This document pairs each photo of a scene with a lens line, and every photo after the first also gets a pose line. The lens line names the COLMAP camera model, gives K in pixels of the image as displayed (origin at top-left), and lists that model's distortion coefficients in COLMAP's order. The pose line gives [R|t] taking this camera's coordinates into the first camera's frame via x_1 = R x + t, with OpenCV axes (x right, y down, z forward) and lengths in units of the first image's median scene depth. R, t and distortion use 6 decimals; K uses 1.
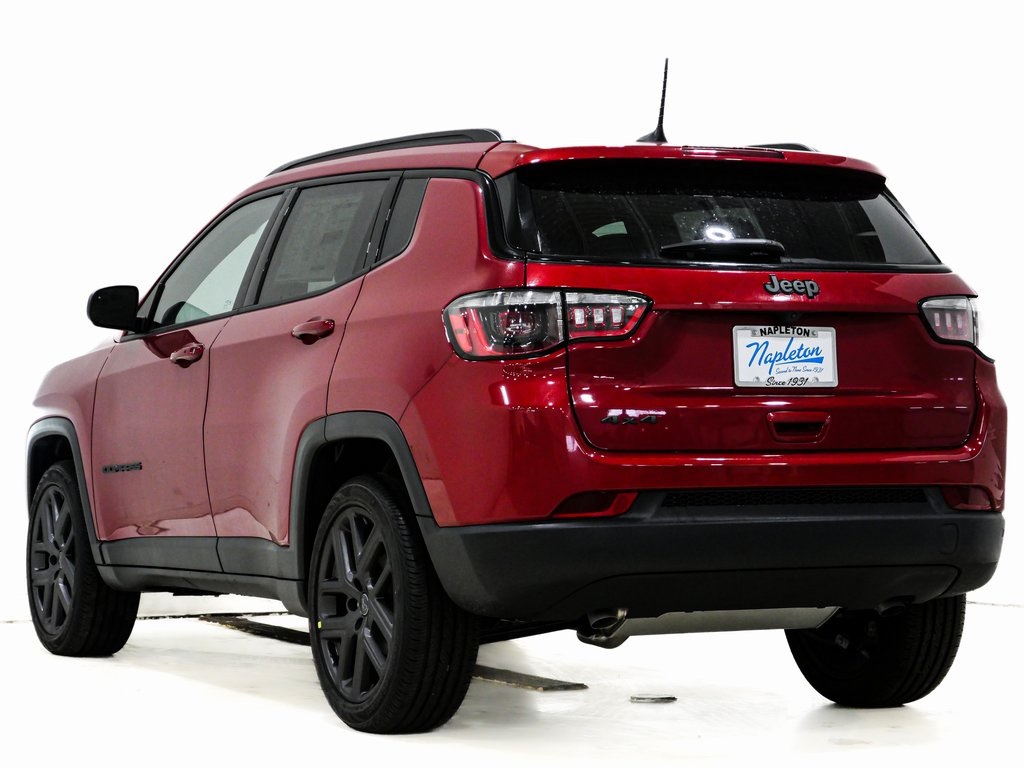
lens RADIAL K [[2750.8, 0, 511.3], [0, 2750.8, 386.2], [0, 0, 1]] dist [-0.096311, 0.000000]
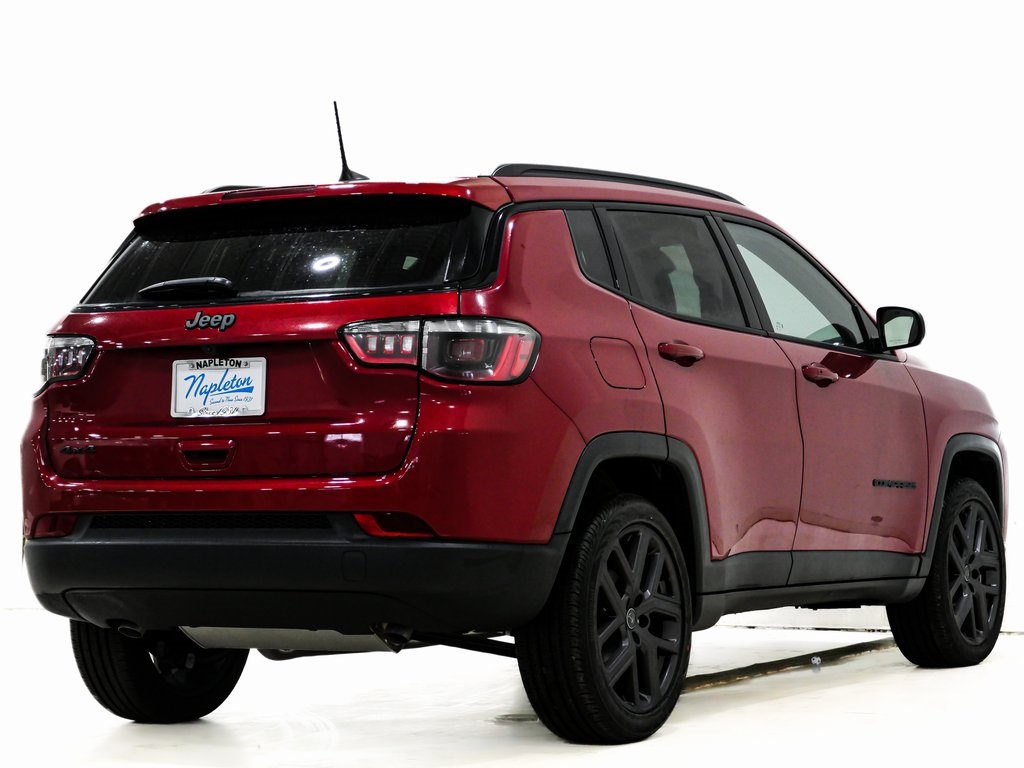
lens RADIAL K [[2870.4, 0, 512.4], [0, 2870.4, 385.0], [0, 0, 1]] dist [-0.068418, 0.000000]
pose [[0.568013, -0.021777, -0.822732, 1.065307], [0.024644, 0.999652, -0.009446, 0.001386], [0.822651, -0.014910, 0.568352, 0.469576]]
